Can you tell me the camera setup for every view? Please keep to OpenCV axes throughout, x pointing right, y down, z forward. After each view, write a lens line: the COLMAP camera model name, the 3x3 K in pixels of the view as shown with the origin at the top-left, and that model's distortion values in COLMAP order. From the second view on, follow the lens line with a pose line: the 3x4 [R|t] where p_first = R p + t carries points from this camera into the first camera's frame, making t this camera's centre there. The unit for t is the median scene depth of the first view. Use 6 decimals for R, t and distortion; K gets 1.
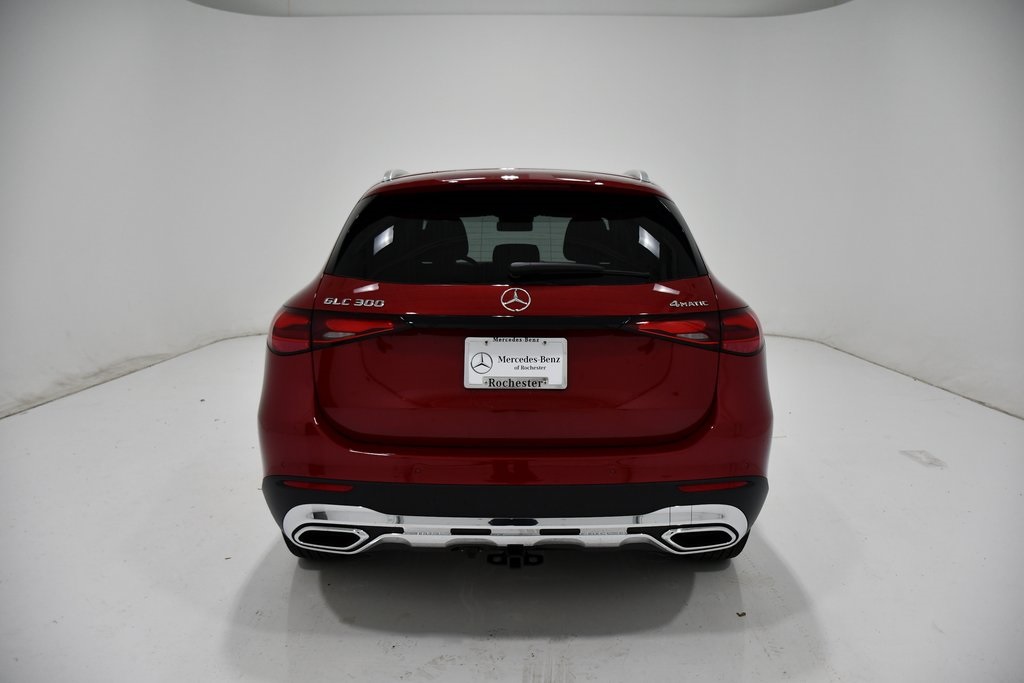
lens RADIAL K [[783.0, 0, 510.7], [0, 783.0, 337.2], [0, 0, 1]] dist [-0.080136, 0.005732]
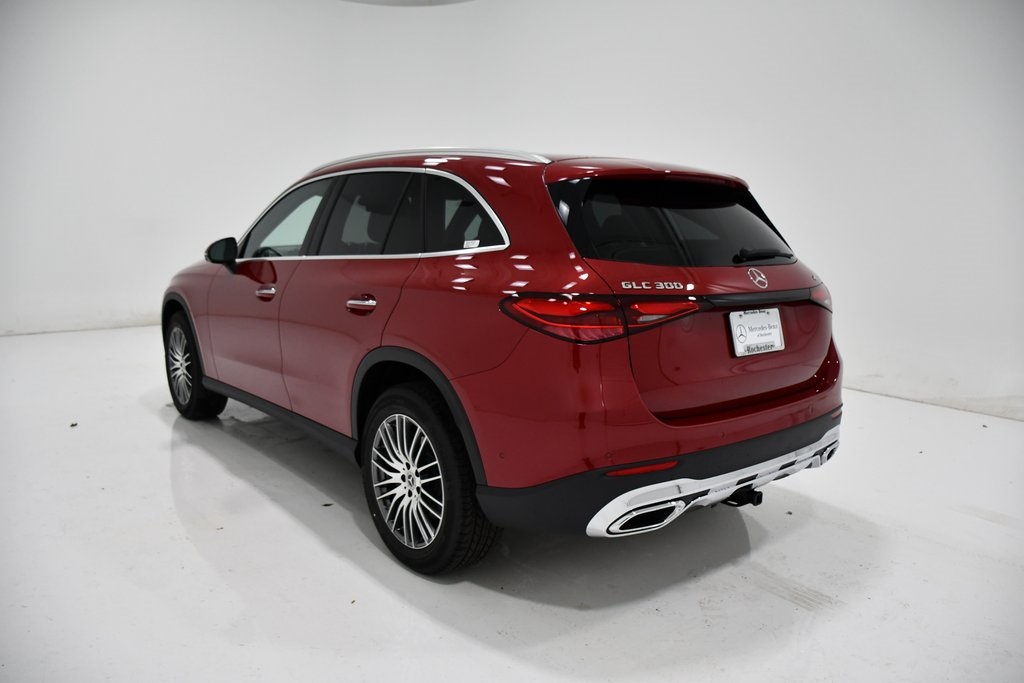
lens RADIAL K [[783.0, 0, 513.7], [0, 783.0, 342.7], [0, 0, 1]] dist [-0.080136, 0.005732]
pose [[0.766785, -0.085223, 0.636222, -1.006911], [0.064498, 0.996360, 0.055730, -0.038840], [-0.638656, -0.001698, 0.769490, 0.327777]]
